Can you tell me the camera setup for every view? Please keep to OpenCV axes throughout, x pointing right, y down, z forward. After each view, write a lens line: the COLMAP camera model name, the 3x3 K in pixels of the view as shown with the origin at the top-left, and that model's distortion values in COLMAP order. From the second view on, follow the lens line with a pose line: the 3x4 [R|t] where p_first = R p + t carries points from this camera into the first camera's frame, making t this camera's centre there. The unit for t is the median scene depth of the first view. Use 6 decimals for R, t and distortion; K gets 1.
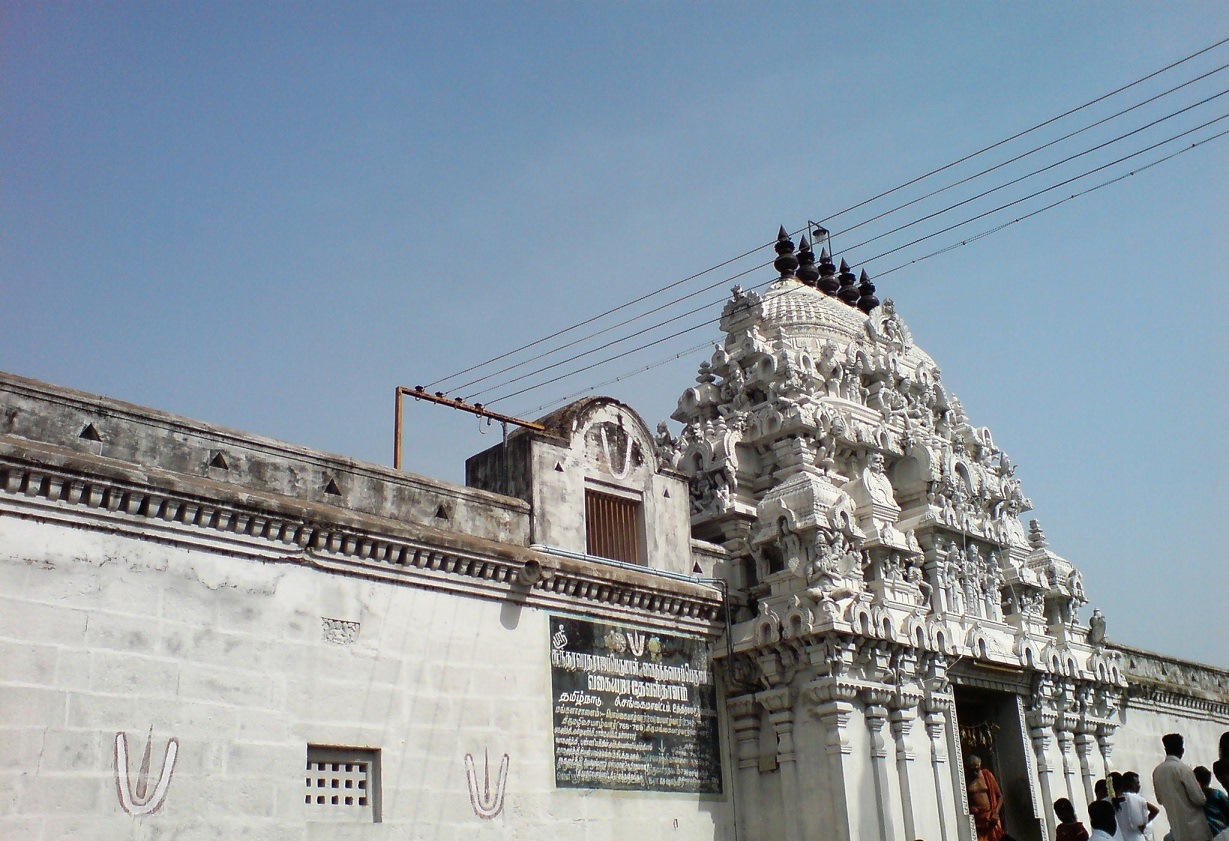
lens RADIAL K [[1335.5, 0, 614.5], [0, 1335.5, 420.5], [0, 0, 1]] dist [-0.024163, -0.019223]
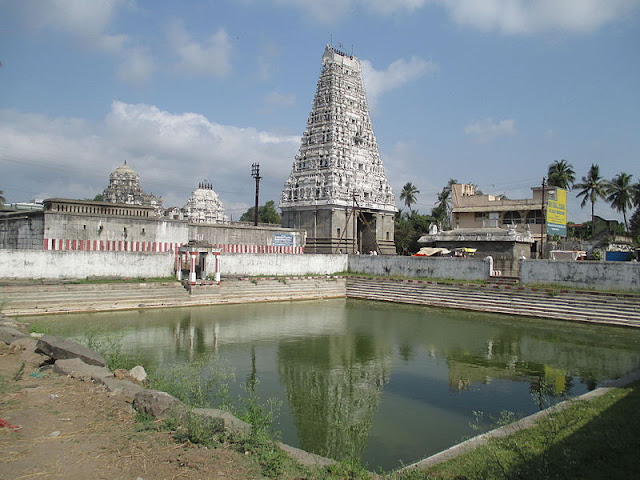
lens RADIAL K [[538.4, 0, 320.0], [0, 538.4, 240.0], [0, 0, 1]] dist [-0.011486, 0.001298]
pose [[0.997510, 0.065804, 0.025383, 1.265523], [-0.070495, 0.941541, 0.329441, -1.520160], [-0.002220, -0.330410, 0.943835, -3.961491]]
